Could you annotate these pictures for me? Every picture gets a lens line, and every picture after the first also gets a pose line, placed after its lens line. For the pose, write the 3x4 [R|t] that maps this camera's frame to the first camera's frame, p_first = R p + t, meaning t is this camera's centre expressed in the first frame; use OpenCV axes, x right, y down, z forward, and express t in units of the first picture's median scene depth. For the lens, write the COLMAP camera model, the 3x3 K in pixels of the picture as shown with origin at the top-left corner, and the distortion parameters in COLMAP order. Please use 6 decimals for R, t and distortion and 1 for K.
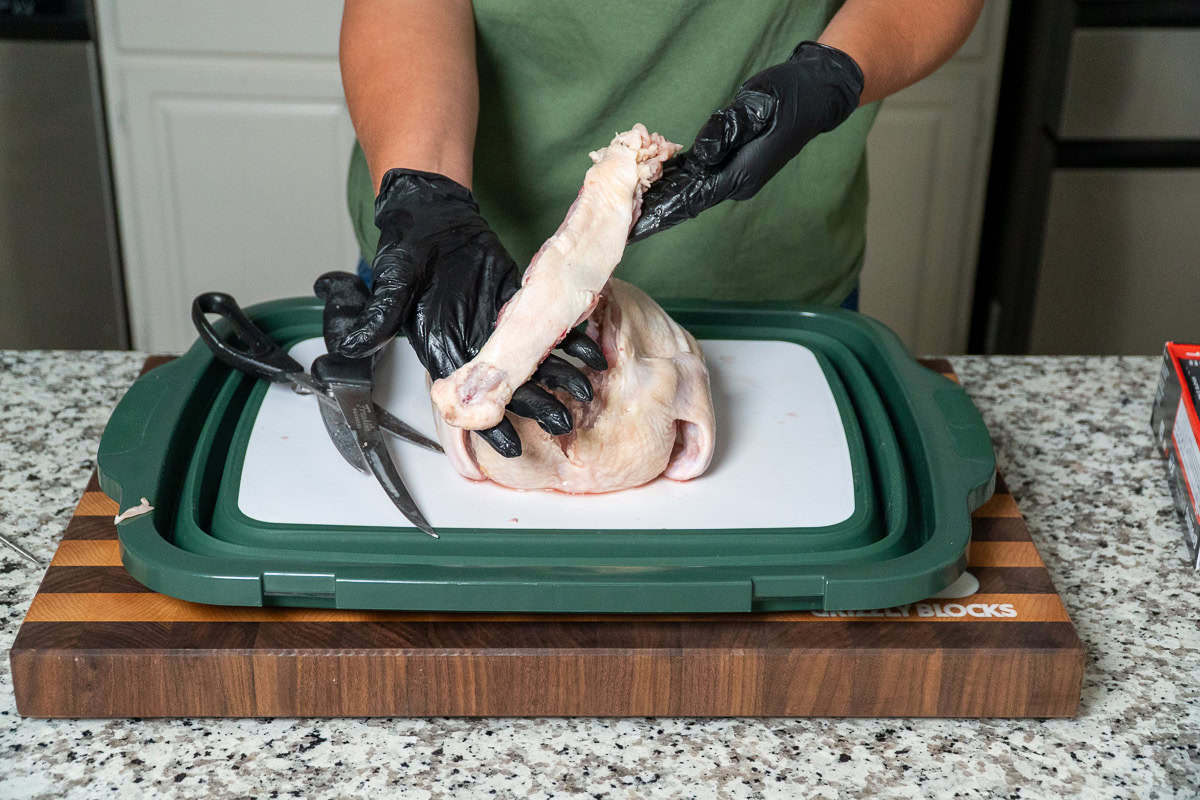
lens RADIAL K [[1835.7, 0, 592.9], [0, 1835.7, 400.8], [0, 0, 1]] dist [0.126914, 0.000000]
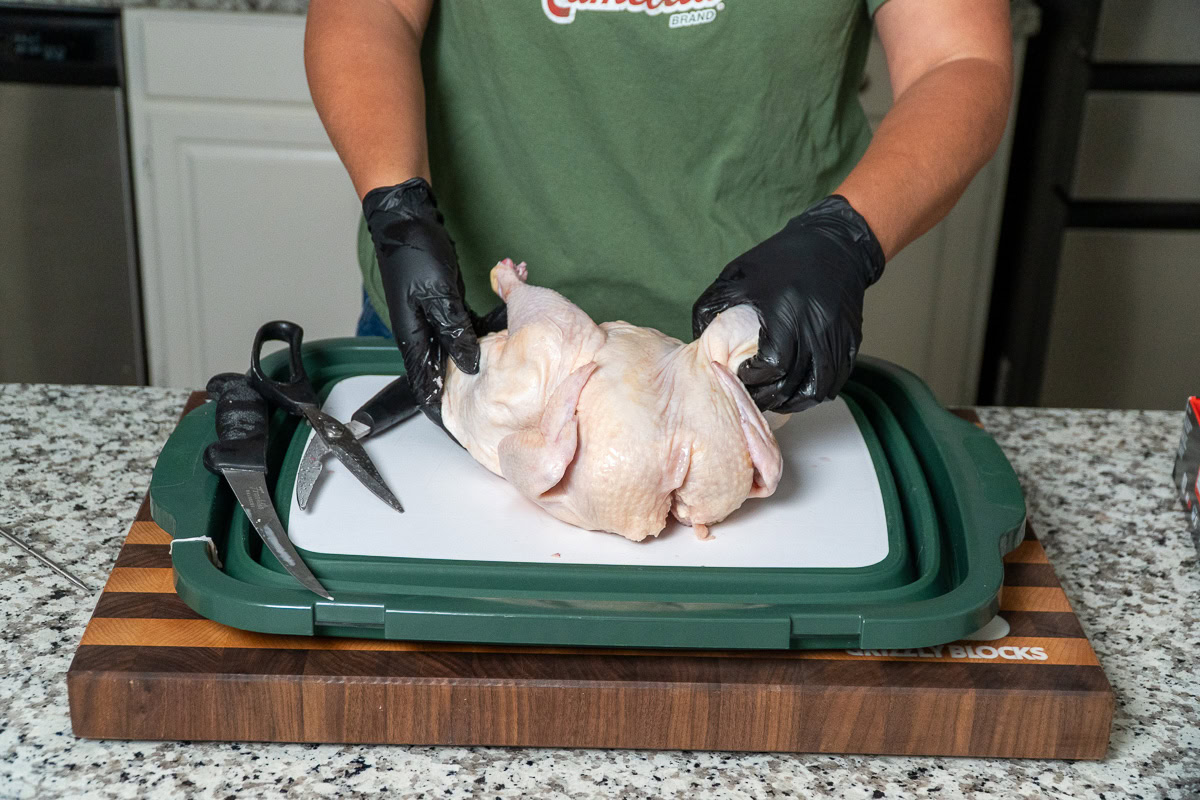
lens RADIAL K [[1835.7, 0, 581.2], [0, 1835.7, 408.9], [0, 0, 1]] dist [0.126914, 0.000000]
pose [[0.999816, 0.018827, -0.003694, -0.027332], [-0.018911, 0.999525, -0.024355, 0.008066], [0.003233, 0.024420, 0.999697, -0.027915]]
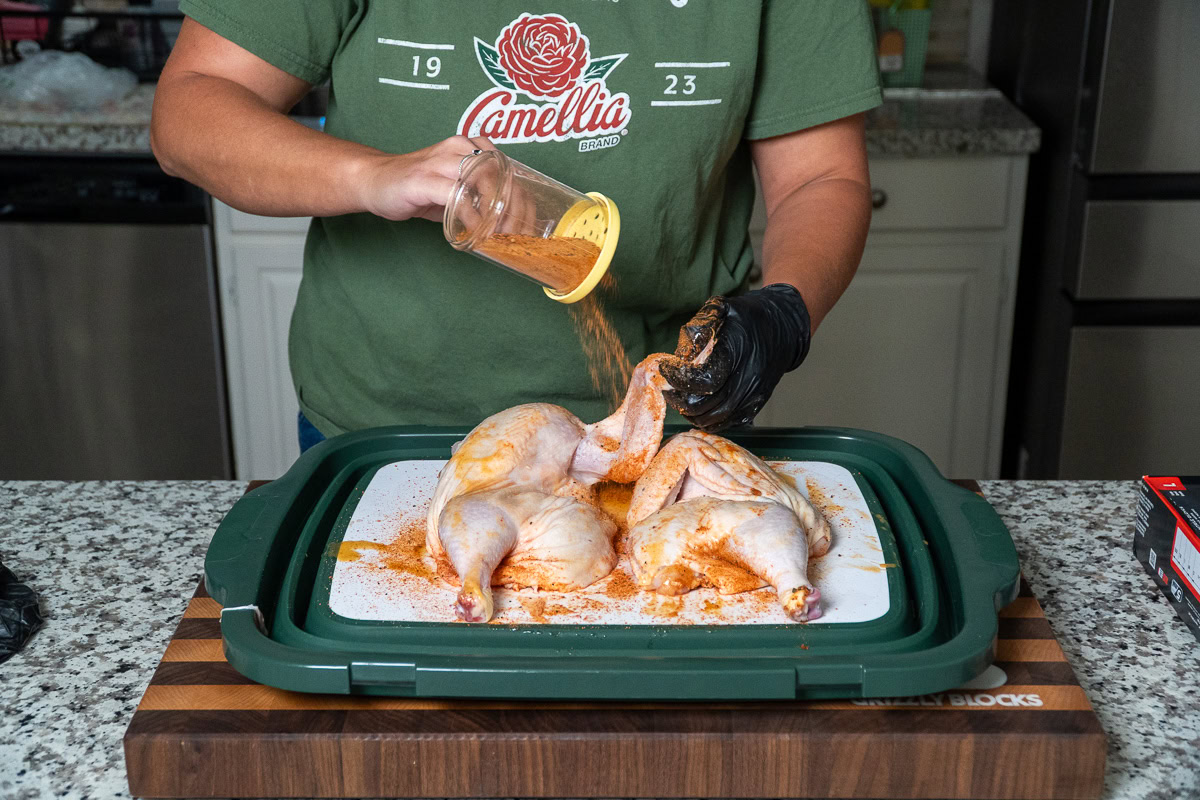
lens RADIAL K [[1687.2, 0, 598.6], [0, 1687.2, 405.1], [0, 0, 1]] dist [0.108373, 0.000000]
pose [[0.999408, -0.007504, -0.033585, 0.004360], [0.004398, 0.995787, -0.091595, 0.031905], [0.034130, 0.091393, 0.995230, -0.017609]]
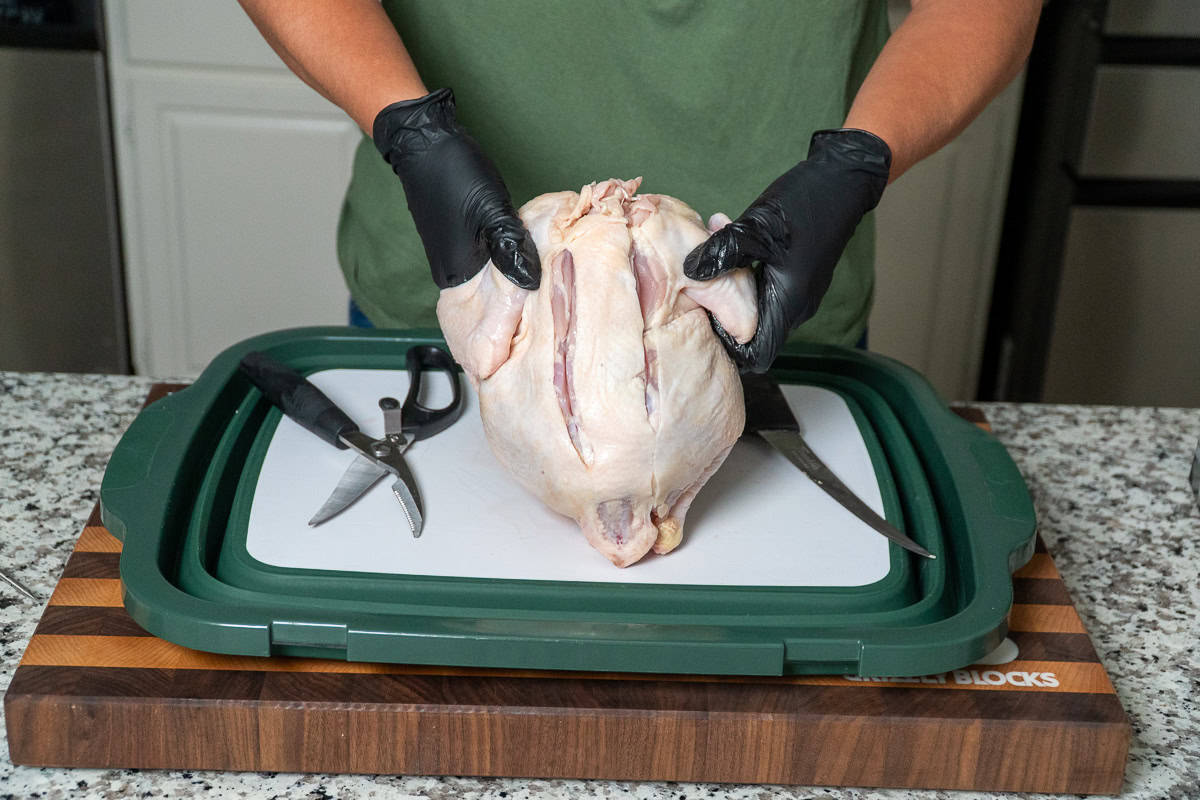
lens RADIAL K [[1835.7, 0, 587.5], [0, 1835.7, 402.7], [0, 0, 1]] dist [0.126914, 0.000000]
pose [[0.999657, 0.026183, 0.000439, -0.018166], [-0.026178, 0.999623, -0.008296, -0.015458], [-0.000656, 0.008282, 0.999965, 0.042693]]
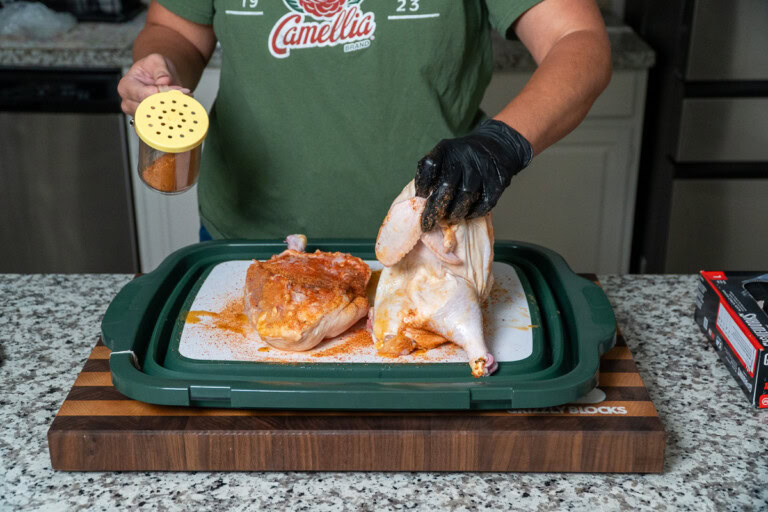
lens RADIAL K [[1079.8, 0, 379.0], [0, 1079.8, 263.3], [0, 0, 1]] dist [0.108373, 0.000000]
pose [[0.999212, -0.005188, -0.039363, 0.039602], [0.002680, 0.997978, -0.063506, 0.041141], [0.039613, 0.063350, 0.997205, -0.025336]]
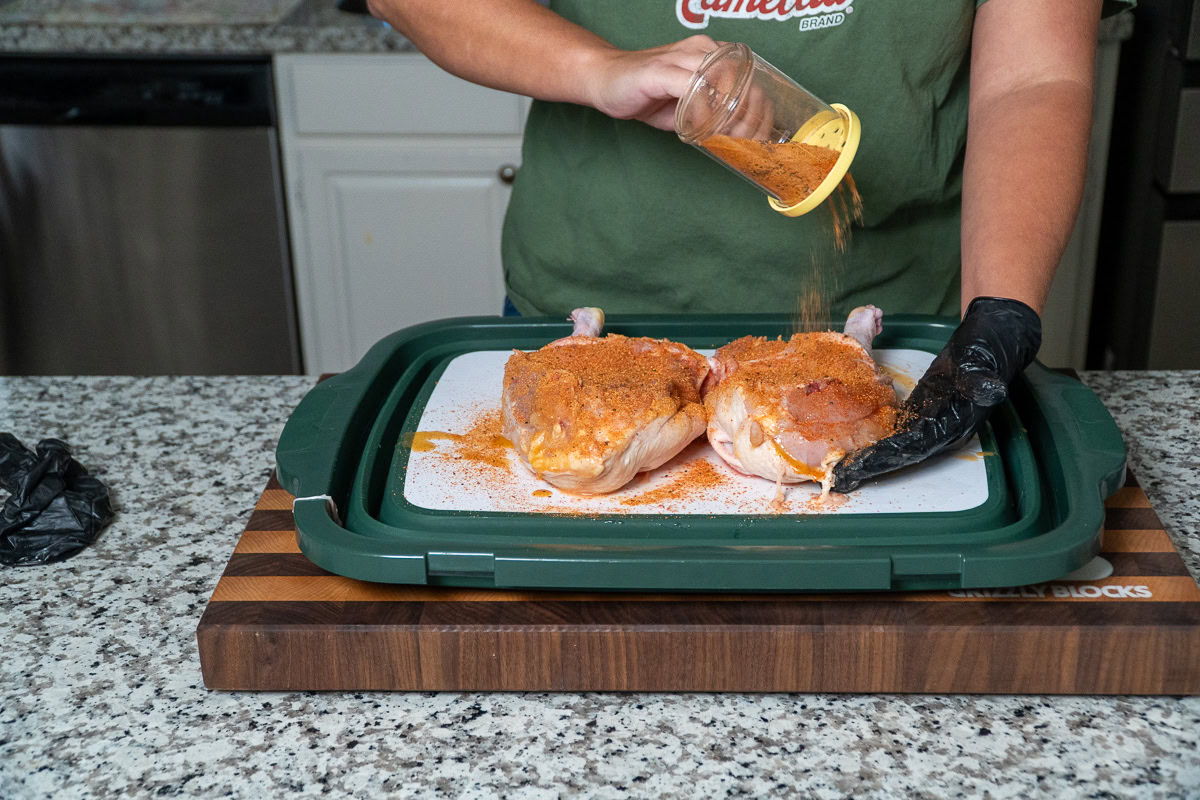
lens RADIAL K [[1687.2, 0, 605.3], [0, 1687.2, 408.1], [0, 0, 1]] dist [0.108373, 0.000000]
pose [[0.997501, -0.010321, -0.069895, -0.006583], [0.007494, 0.999148, -0.040586, 0.048147], [0.070255, 0.039961, 0.996728, 0.028202]]
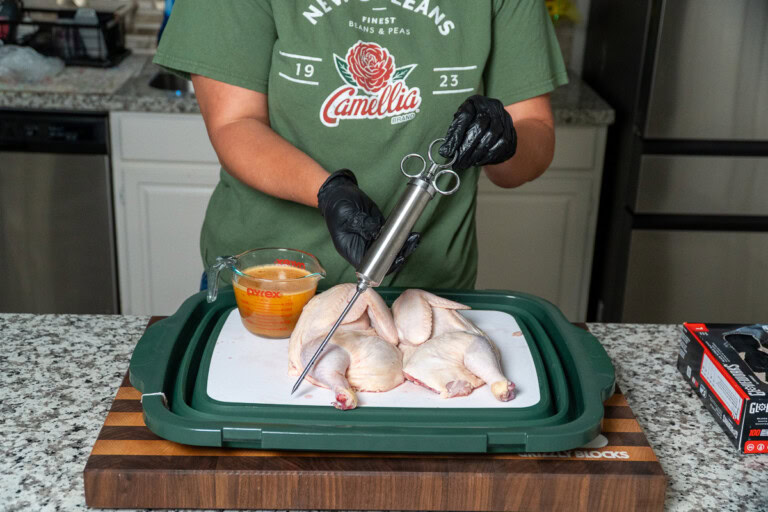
lens RADIAL K [[1041.3, 0, 377.3], [0, 1041.3, 261.4], [0, 0, 1]] dist [0.105681, 0.000000]
pose [[0.999873, 0.012238, 0.010221, -0.035003], [-0.011180, 0.995138, -0.097850, 0.026953], [-0.011369, 0.097723, 0.995149, -0.058184]]
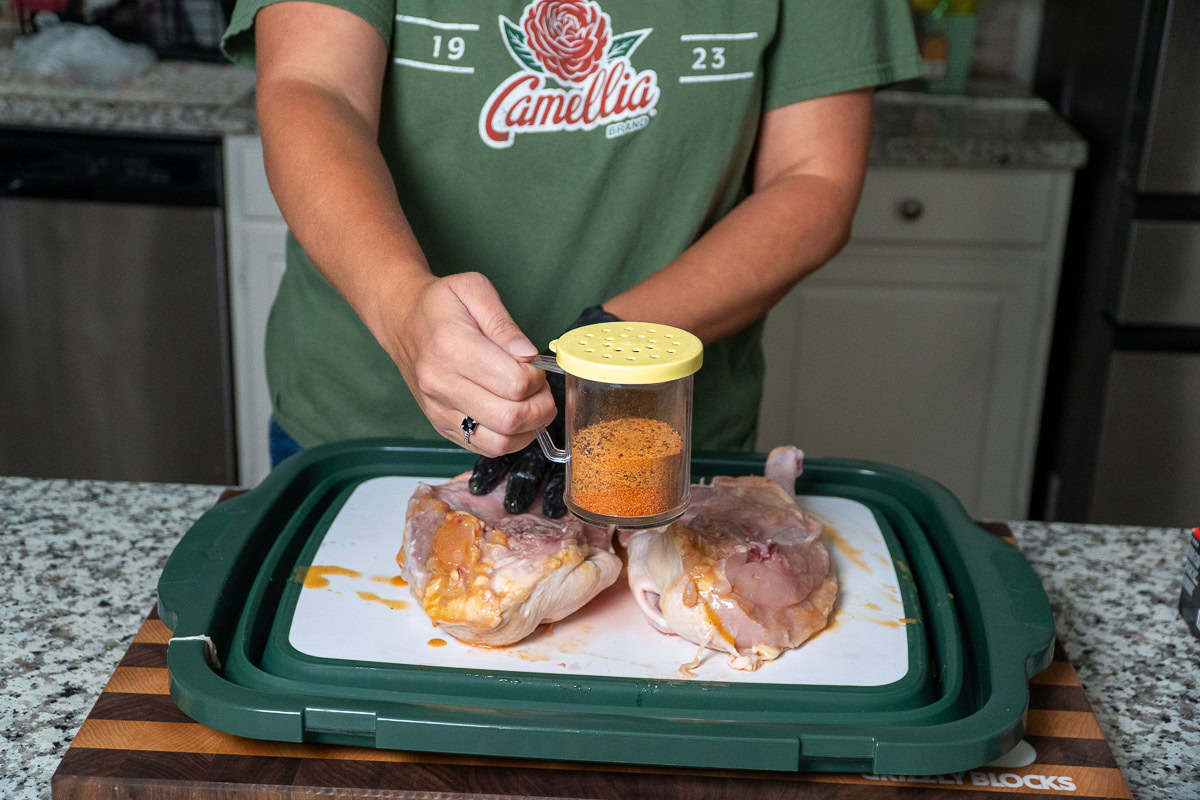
lens RADIAL K [[1687.2, 0, 587.5], [0, 1687.2, 393.0], [0, 0, 1]] dist [0.108373, 0.000000]
pose [[0.997860, 0.034776, -0.055376, 0.016925], [-0.039952, 0.994648, -0.095283, 0.005525], [0.051767, 0.097292, 0.993909, 0.079086]]
